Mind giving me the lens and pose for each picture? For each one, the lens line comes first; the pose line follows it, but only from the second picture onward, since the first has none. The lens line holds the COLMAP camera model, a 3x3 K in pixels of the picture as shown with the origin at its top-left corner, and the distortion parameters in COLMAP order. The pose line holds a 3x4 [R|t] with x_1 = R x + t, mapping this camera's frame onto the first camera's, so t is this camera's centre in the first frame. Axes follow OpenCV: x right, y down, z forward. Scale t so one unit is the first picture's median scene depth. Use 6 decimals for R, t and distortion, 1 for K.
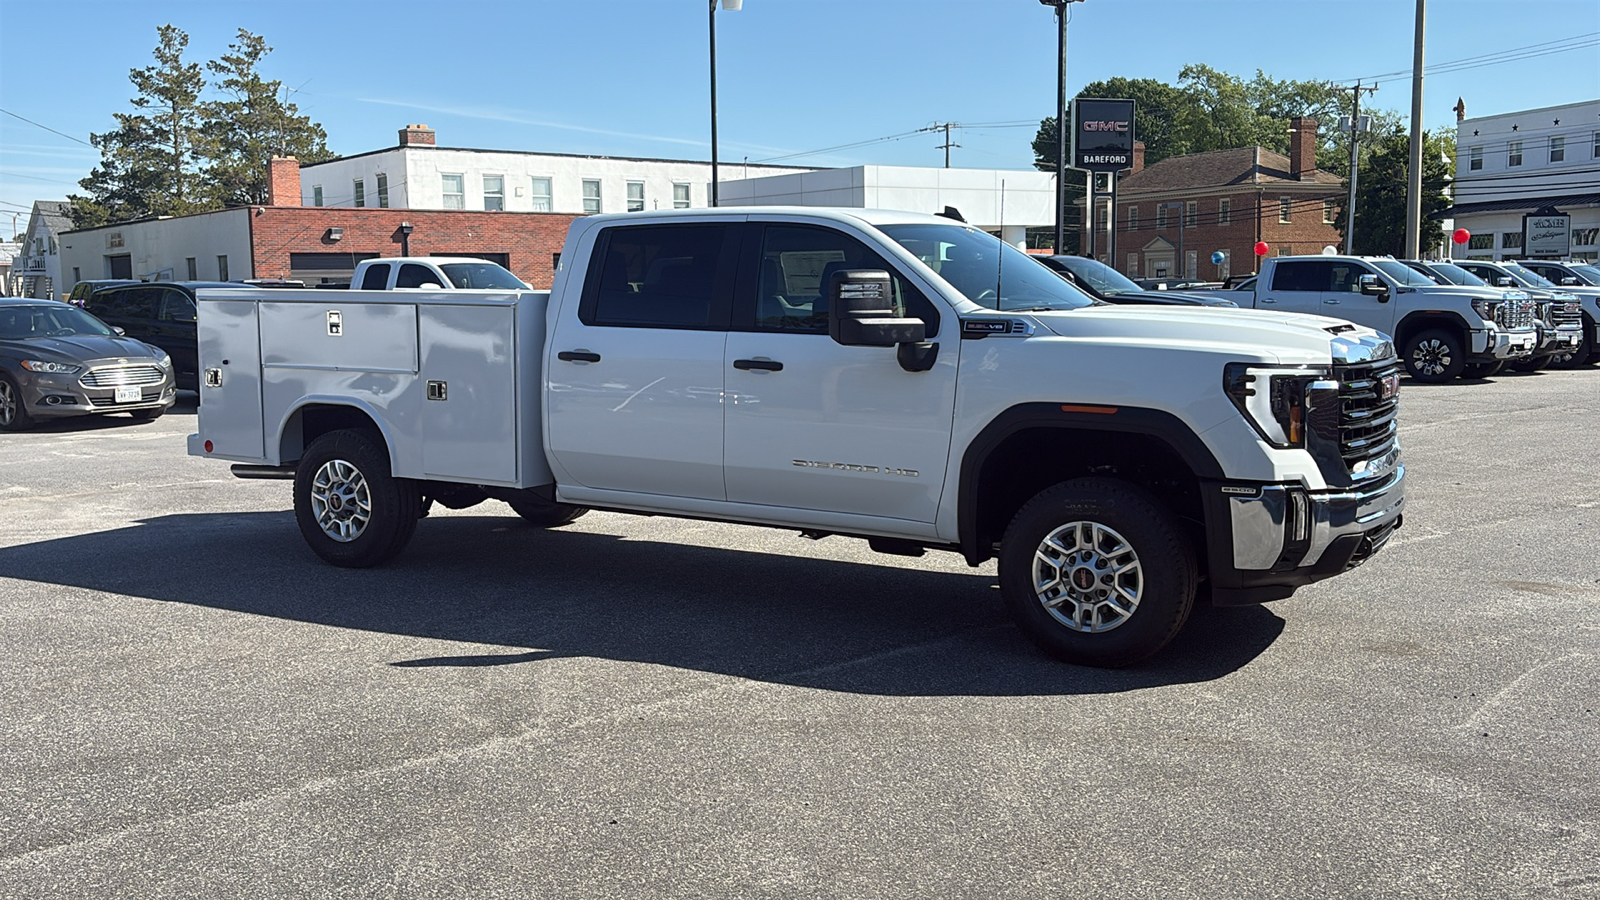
lens RADIAL K [[1472.0, 0, 746.6], [0, 1472.0, 485.6], [0, 0, 1]] dist [0.031218, 0.000000]
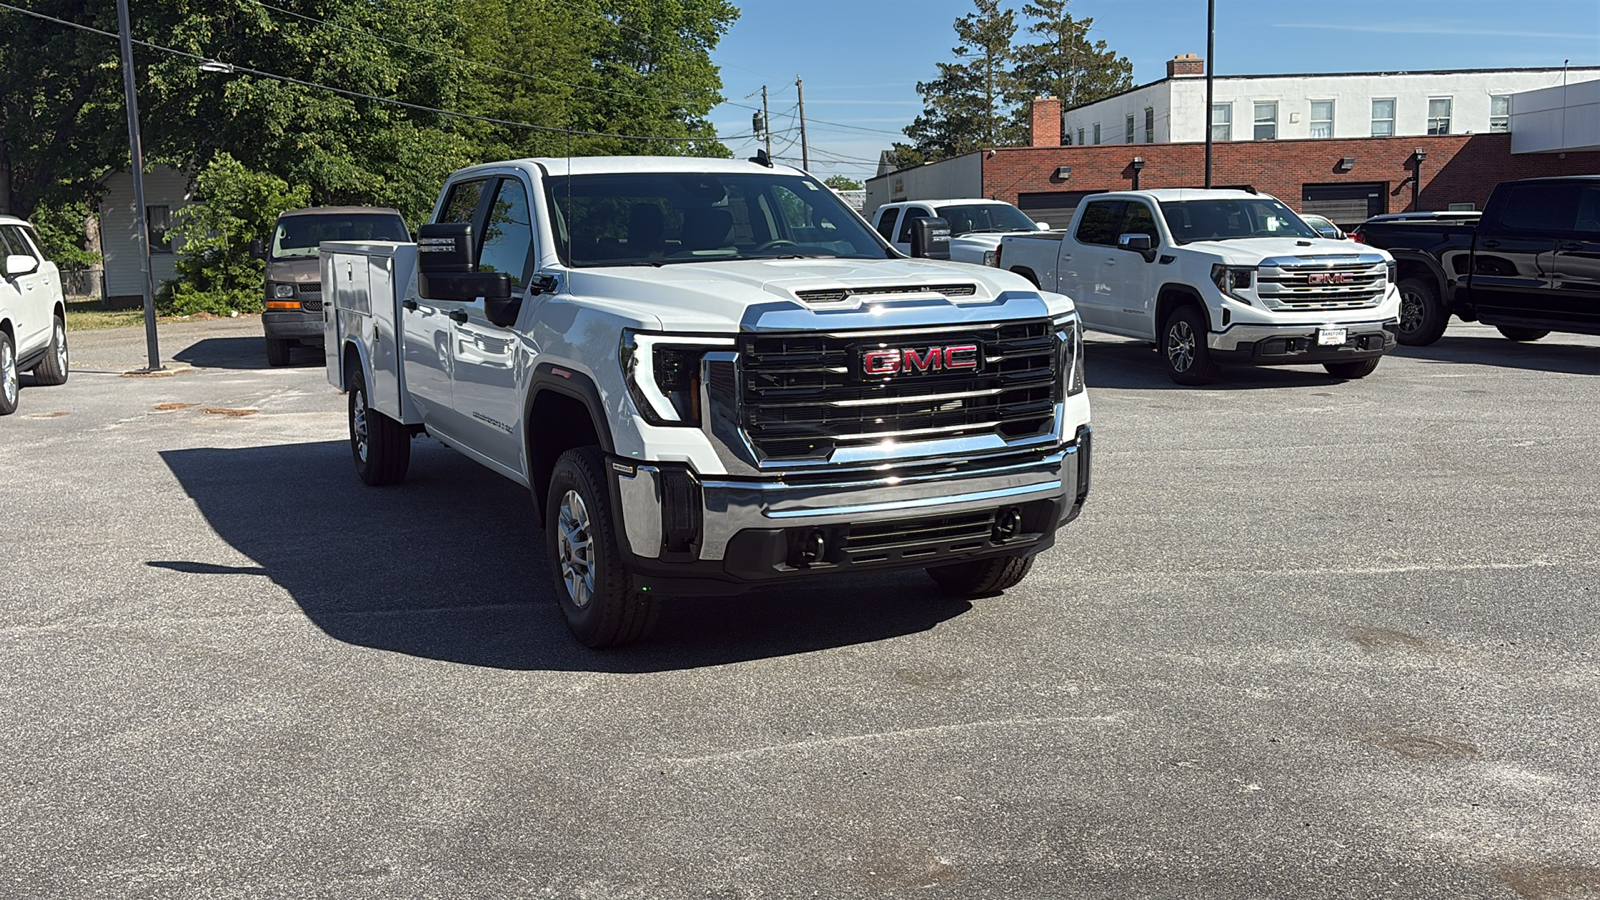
lens RADIAL K [[1474.4, 0, 776.7], [0, 1474.4, 482.5], [0, 0, 1]] dist [0.034397, 0.000000]
pose [[0.839813, 0.081286, -0.536756, 0.563520], [-0.059117, 0.996540, 0.058421, -0.029474], [0.539648, -0.017331, 0.841712, 0.182156]]
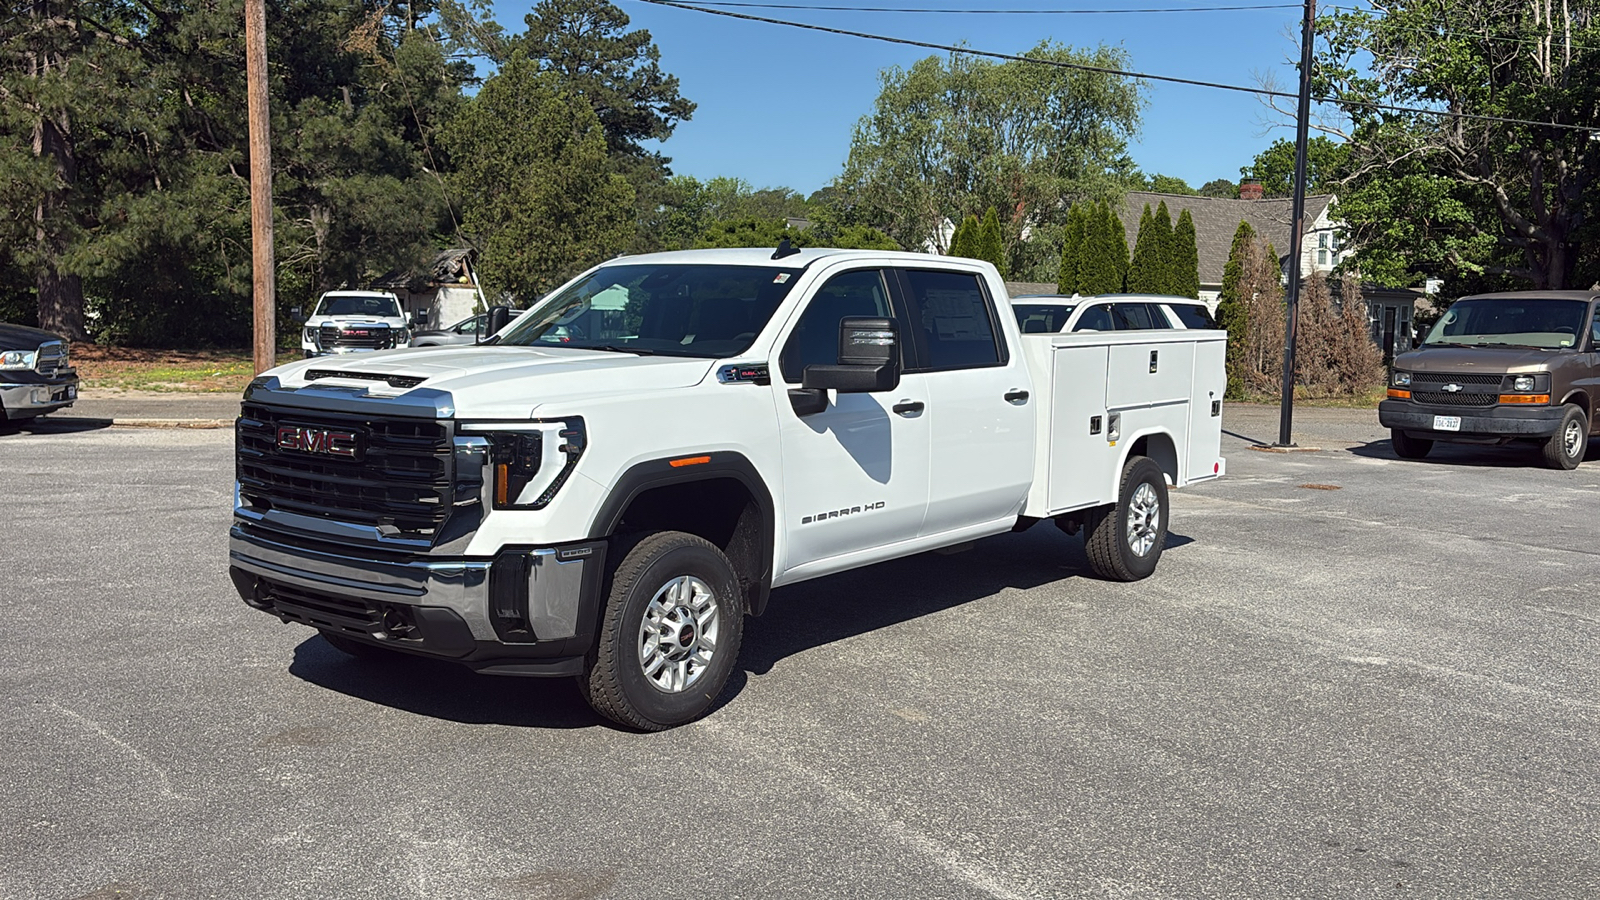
lens RADIAL K [[1474.4, 0, 797.6], [0, 1474.4, 460.2], [0, 0, 1]] dist [0.034397, 0.000000]
pose [[-0.118986, 0.105003, -0.987328, 0.897233], [-0.144812, 0.981924, 0.121880, -0.146904], [0.982279, 0.157479, -0.101629, 0.949116]]
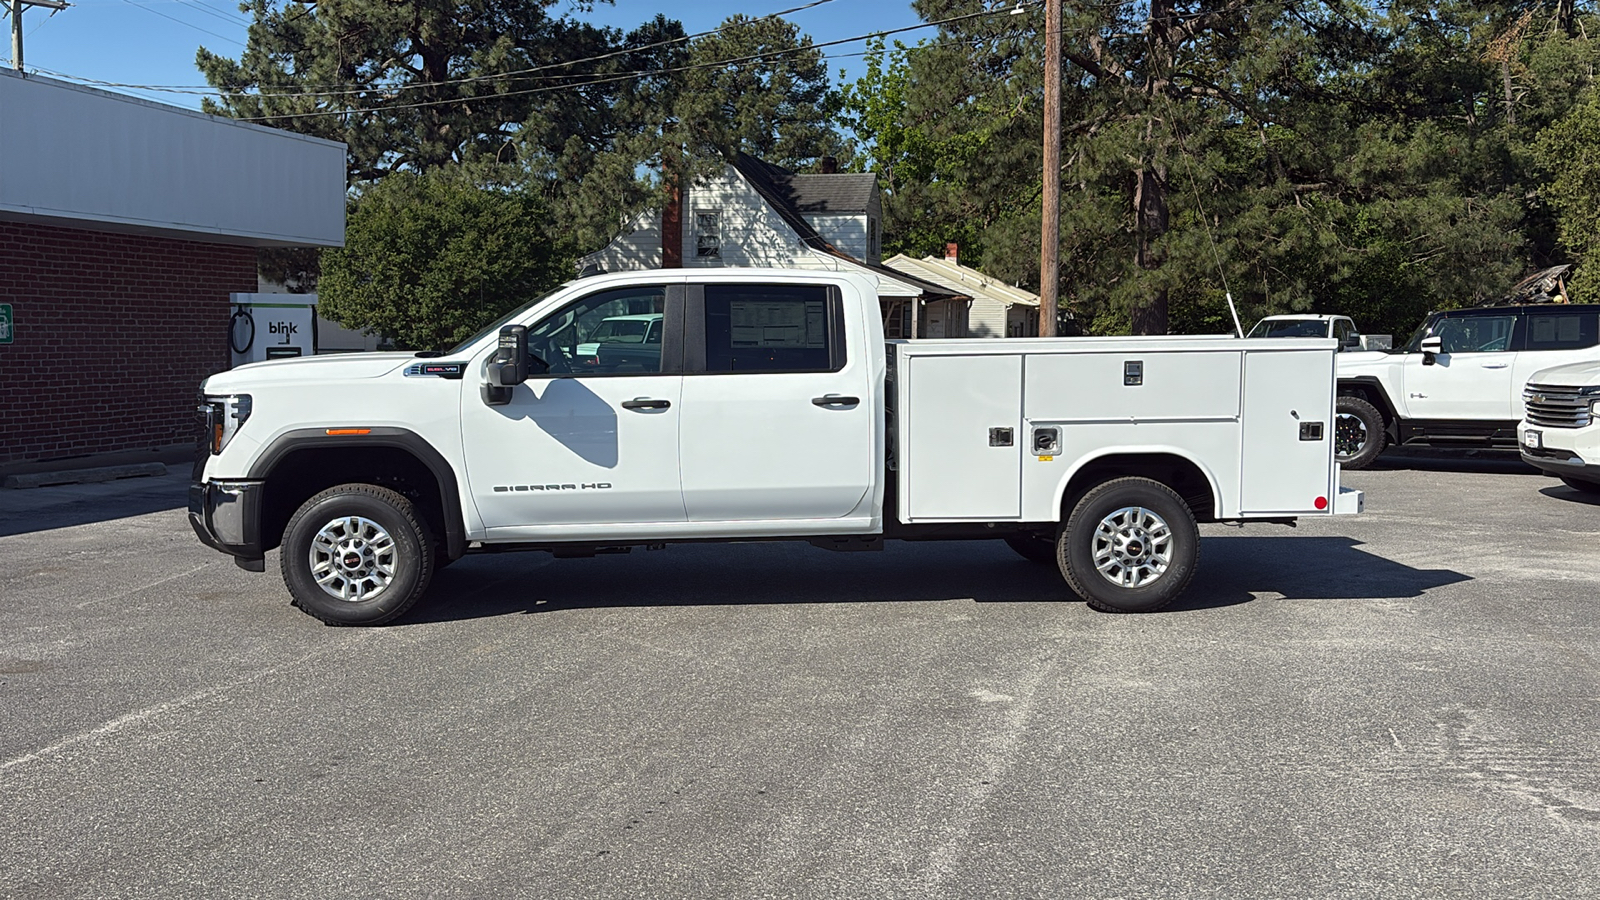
lens RADIAL K [[1474.4, 0, 809.8], [0, 1474.4, 474.8], [0, 0, 1]] dist [0.034397, 0.000000]
pose [[-0.812734, 0.063233, -0.579193, 0.559494], [-0.072516, 0.975385, 0.208244, -0.240468], [0.578104, 0.211248, -0.788144, 1.699032]]
